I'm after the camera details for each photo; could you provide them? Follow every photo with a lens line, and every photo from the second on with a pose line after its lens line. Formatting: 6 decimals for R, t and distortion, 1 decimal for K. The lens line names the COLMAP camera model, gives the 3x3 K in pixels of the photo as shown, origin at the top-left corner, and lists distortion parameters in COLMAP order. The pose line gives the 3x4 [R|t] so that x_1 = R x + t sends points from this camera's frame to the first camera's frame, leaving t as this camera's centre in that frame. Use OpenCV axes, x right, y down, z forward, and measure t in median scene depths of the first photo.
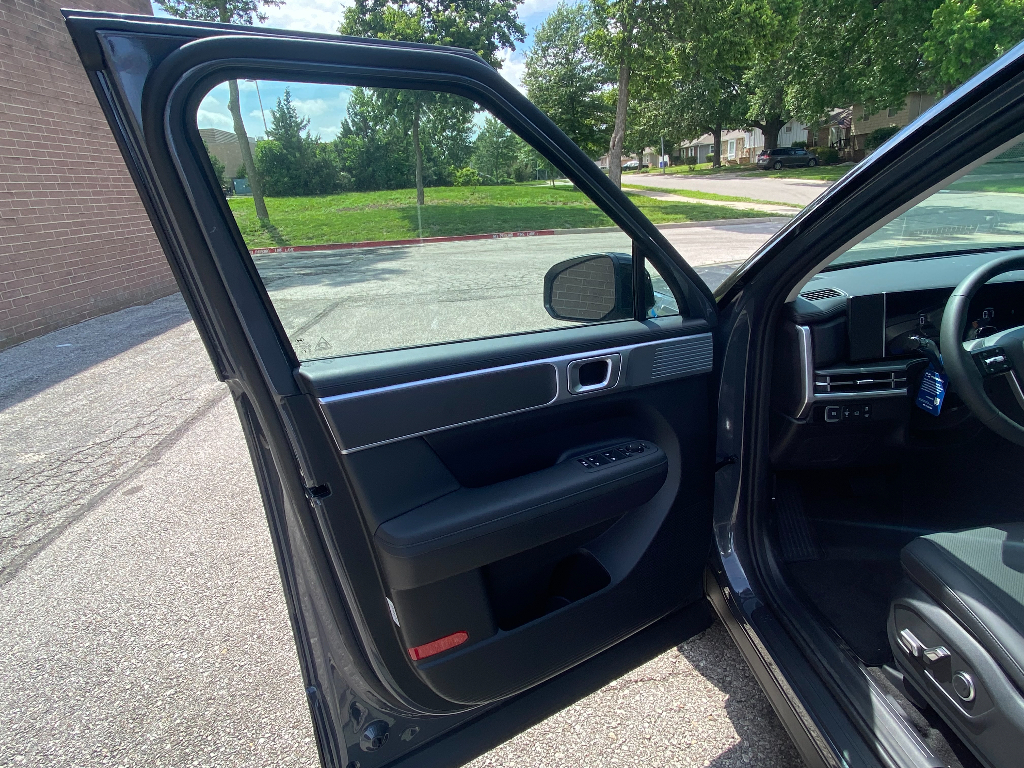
lens RADIAL K [[573.9, 0, 506.6], [0, 573.9, 385.8], [0, 0, 1]] dist [0.017884, -0.002213]
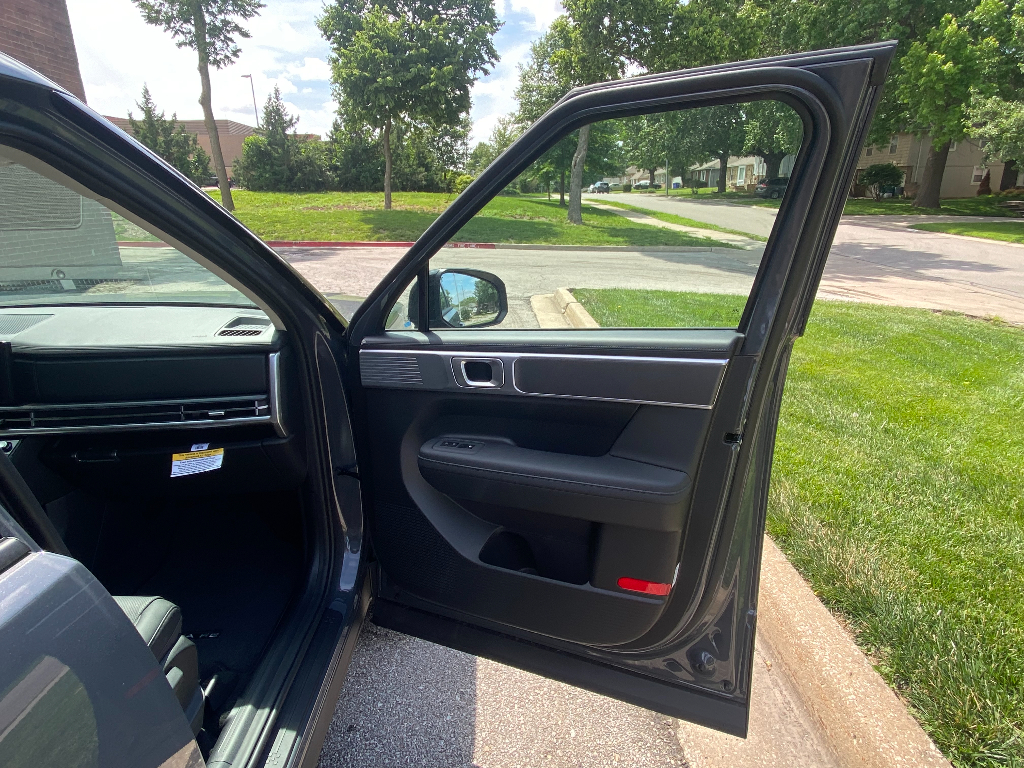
lens RADIAL K [[573.9, 0, 506.6], [0, 573.9, 385.8], [0, 0, 1]] dist [0.017884, -0.002213]
pose [[0.996718, 0.078118, -0.021243, 1.243845], [-0.078394, 0.996845, -0.012458, -0.100447], [0.020203, 0.014082, 0.999697, -0.026317]]
